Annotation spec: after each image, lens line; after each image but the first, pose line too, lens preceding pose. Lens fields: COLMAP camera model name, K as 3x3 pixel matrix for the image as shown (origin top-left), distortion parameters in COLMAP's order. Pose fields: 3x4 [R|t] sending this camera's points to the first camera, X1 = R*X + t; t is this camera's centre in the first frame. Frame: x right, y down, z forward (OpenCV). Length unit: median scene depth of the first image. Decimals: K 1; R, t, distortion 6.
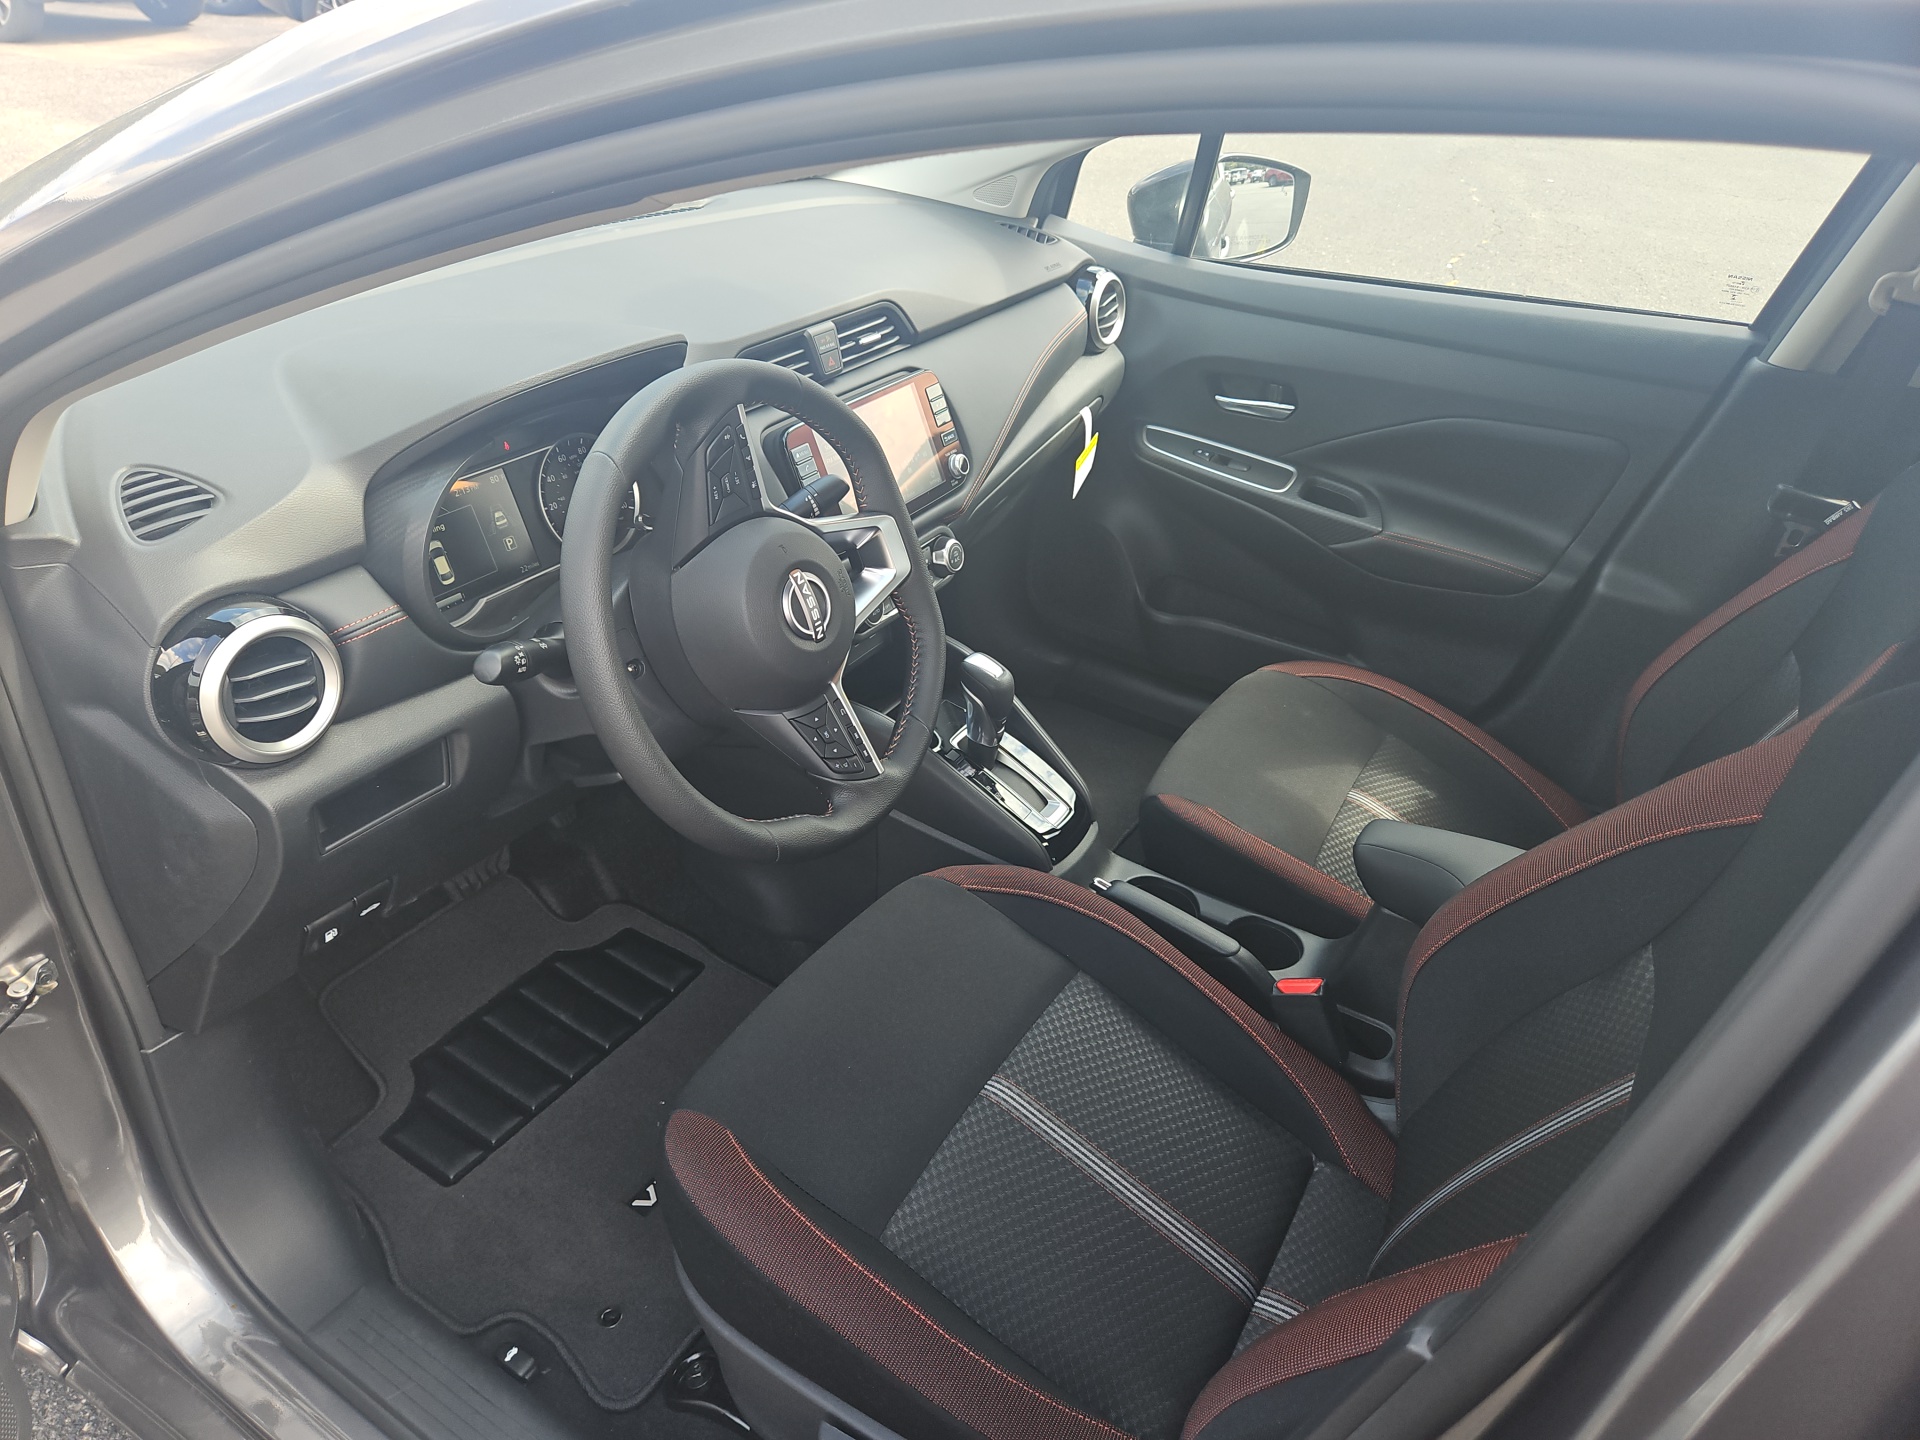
lens RADIAL K [[1320.7, 0, 964.7], [0, 1320.7, 706.6], [0, 0, 1]] dist [0.054404, -0.070190]
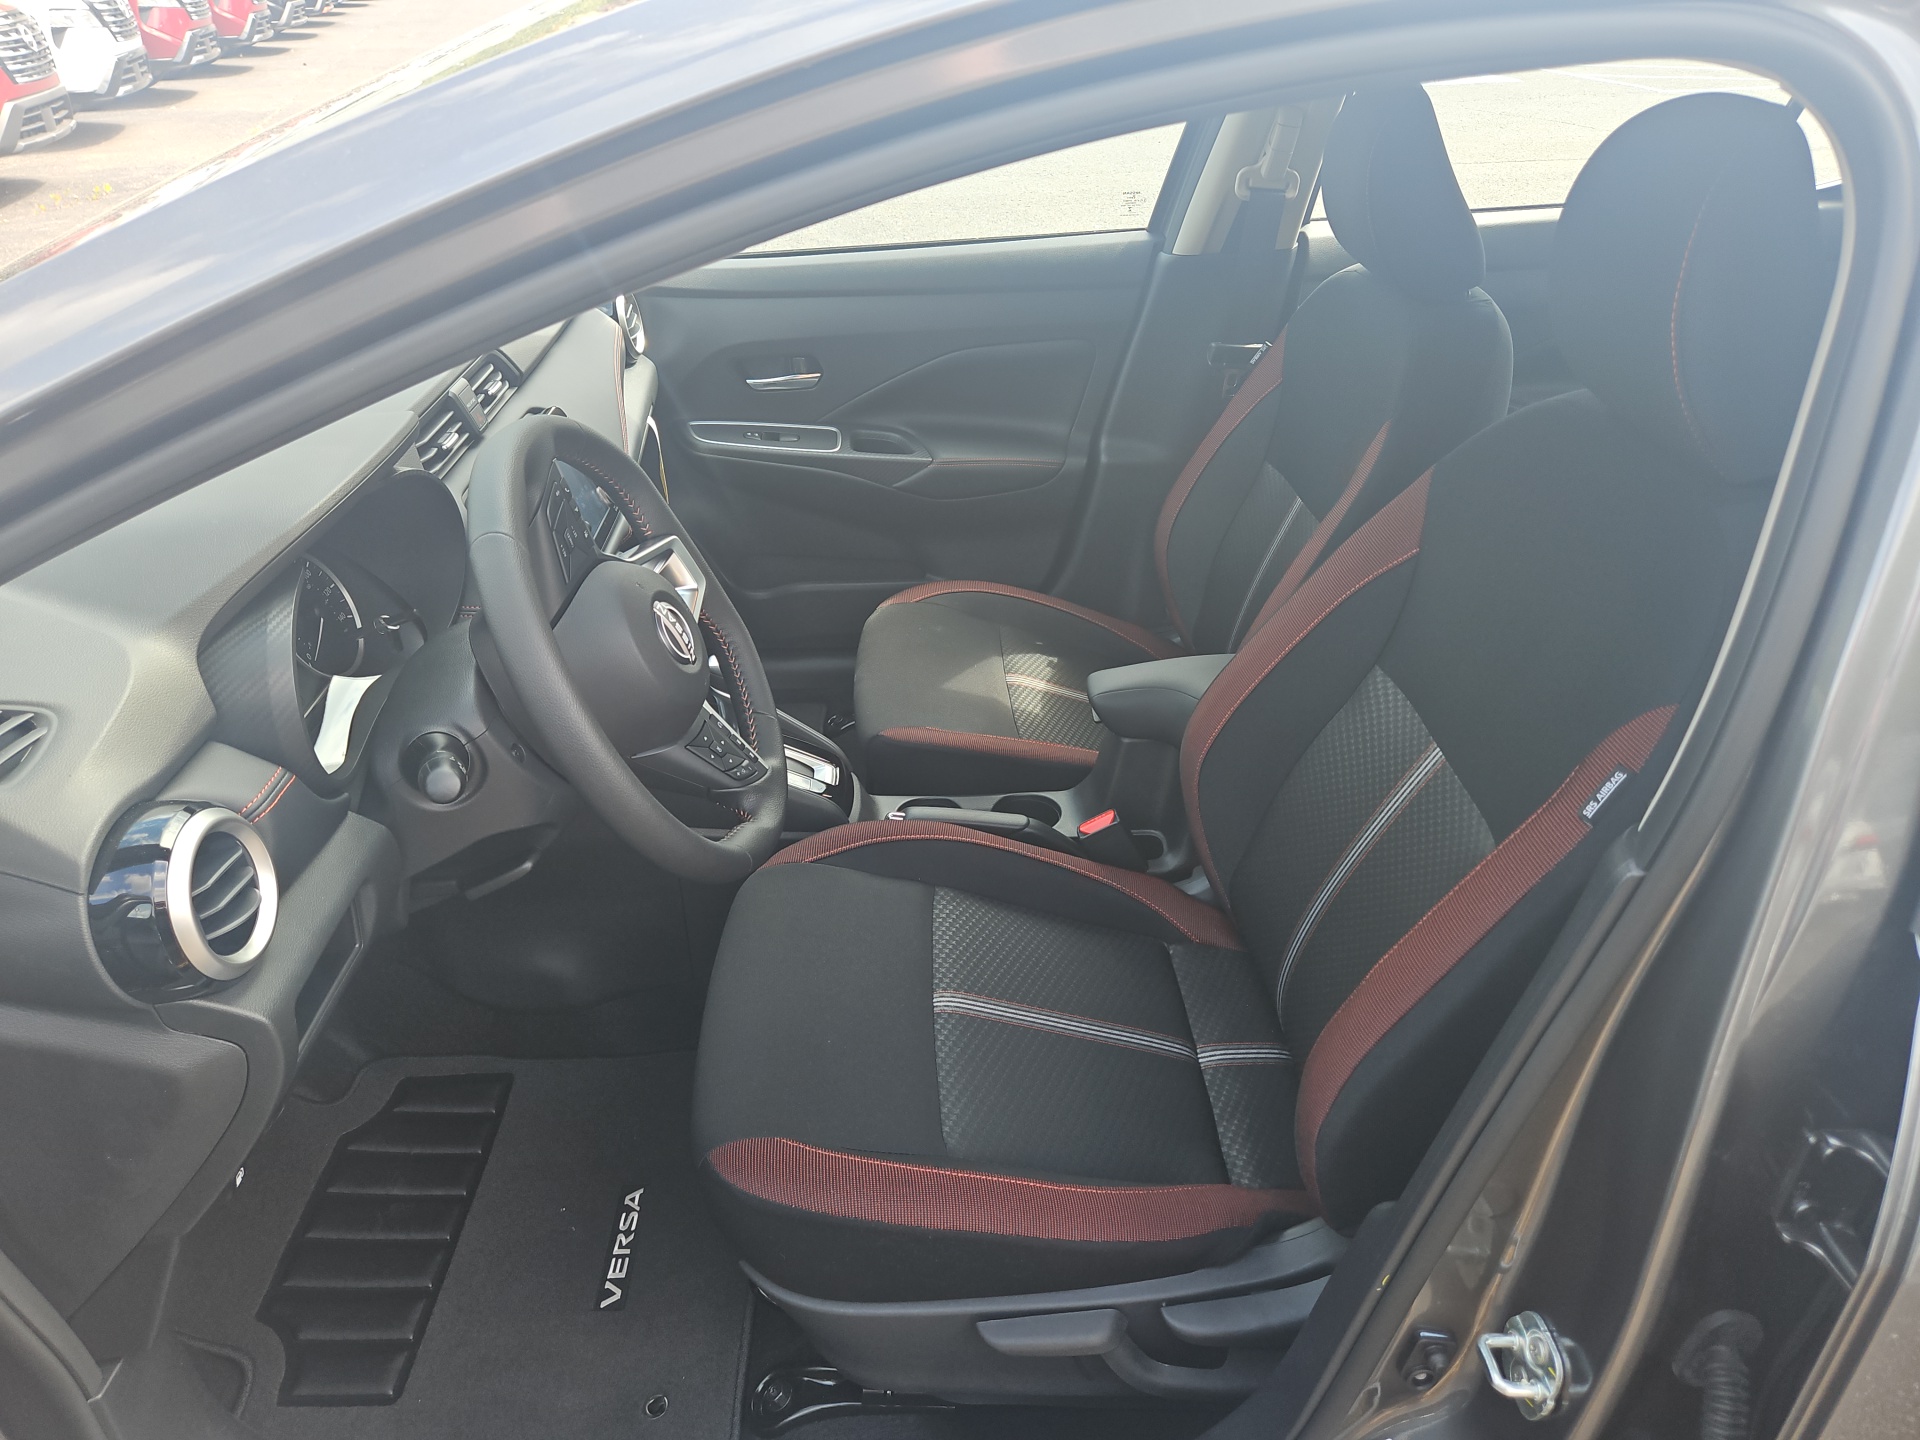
lens RADIAL K [[1320.7, 0, 964.7], [0, 1320.7, 706.6], [0, 0, 1]] dist [0.054404, -0.070190]
pose [[0.822679, -0.333809, 0.460185, -0.294477], [0.332691, 0.939067, 0.086424, -0.025224], [-0.460994, 0.082000, 0.883607, -0.003857]]
